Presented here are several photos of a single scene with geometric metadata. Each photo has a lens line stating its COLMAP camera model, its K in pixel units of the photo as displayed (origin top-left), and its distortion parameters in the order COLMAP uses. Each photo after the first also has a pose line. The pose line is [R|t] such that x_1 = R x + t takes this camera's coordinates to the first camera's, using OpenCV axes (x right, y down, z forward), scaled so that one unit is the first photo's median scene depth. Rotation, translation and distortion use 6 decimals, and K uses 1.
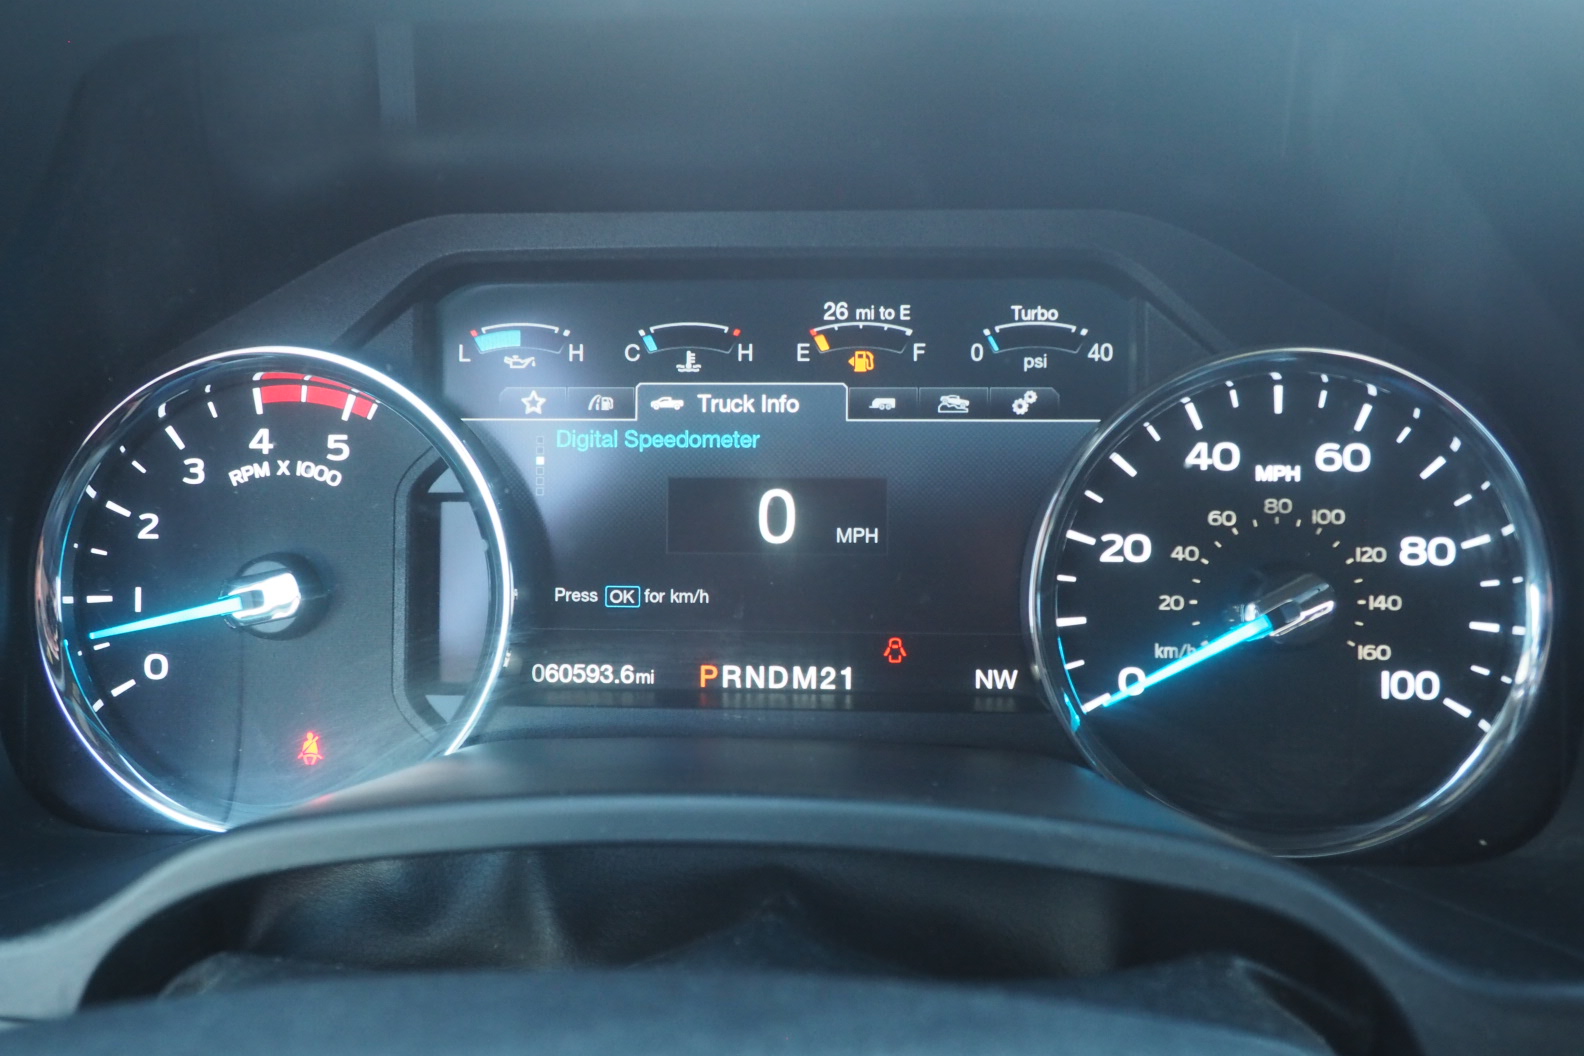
lens RADIAL K [[1451.8, 0, 792.0], [0, 1451.8, 528.0], [0, 0, 1]] dist [-0.031584, -0.001585]
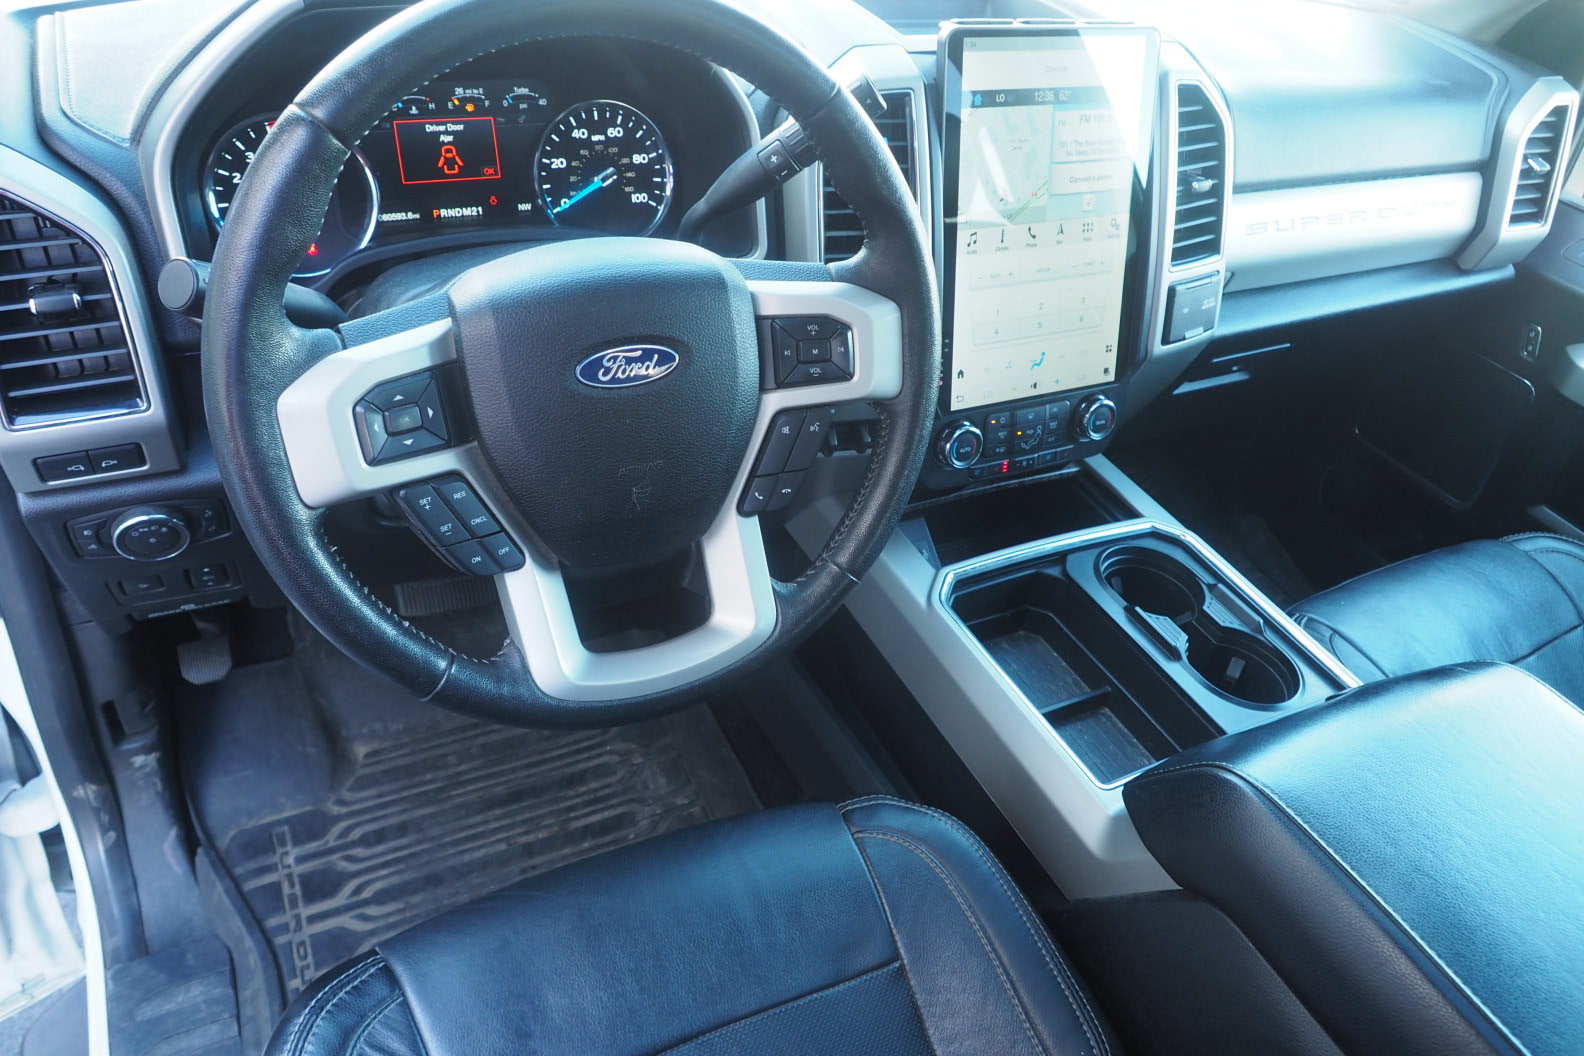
lens RADIAL K [[1109.1, 0, 793.1], [0, 1109.1, 539.6], [0, 0, 1]] dist [-0.032325, 0.008498]
pose [[0.858048, -0.218235, 0.464895, -0.686752], [0.057865, 0.940541, 0.334717, 0.009477], [-0.510299, -0.260302, 0.819657, -1.620975]]
